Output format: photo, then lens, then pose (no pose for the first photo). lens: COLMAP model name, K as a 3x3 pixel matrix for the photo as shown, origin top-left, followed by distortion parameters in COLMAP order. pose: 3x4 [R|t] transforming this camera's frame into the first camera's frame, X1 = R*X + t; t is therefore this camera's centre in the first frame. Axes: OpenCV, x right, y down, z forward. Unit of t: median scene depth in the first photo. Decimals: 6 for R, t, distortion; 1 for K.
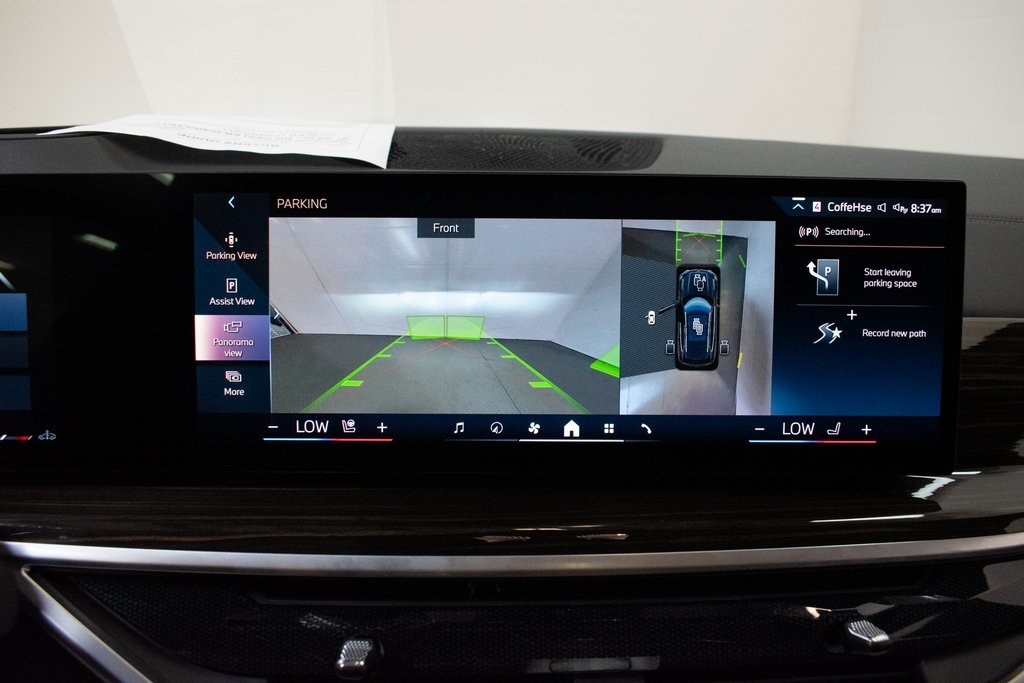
lens RADIAL K [[783.3, 0, 512.0], [0, 783.3, 341.5], [0, 0, 1]] dist [-0.098313, 0.007859]
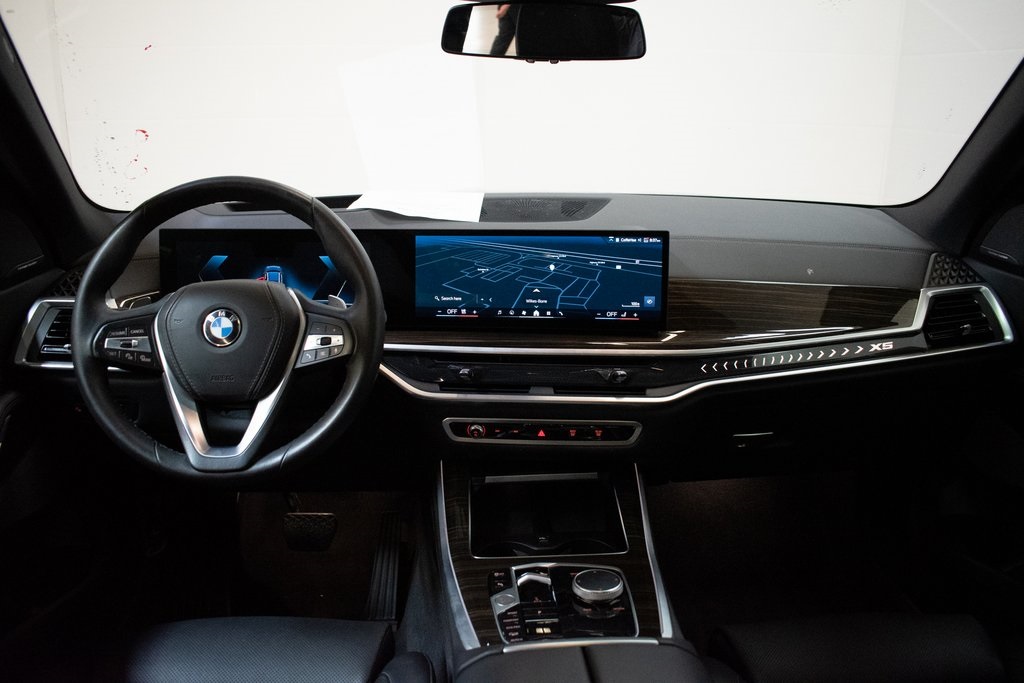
lens RADIAL K [[783.3, 0, 512.0], [0, 783.3, 341.5], [0, 0, 1]] dist [-0.098313, 0.007859]
pose [[0.991594, 0.015848, -0.128414, 0.378166], [-0.016110, 0.999870, -0.001001, 0.227771], [0.128381, 0.003062, 0.991720, -2.044631]]
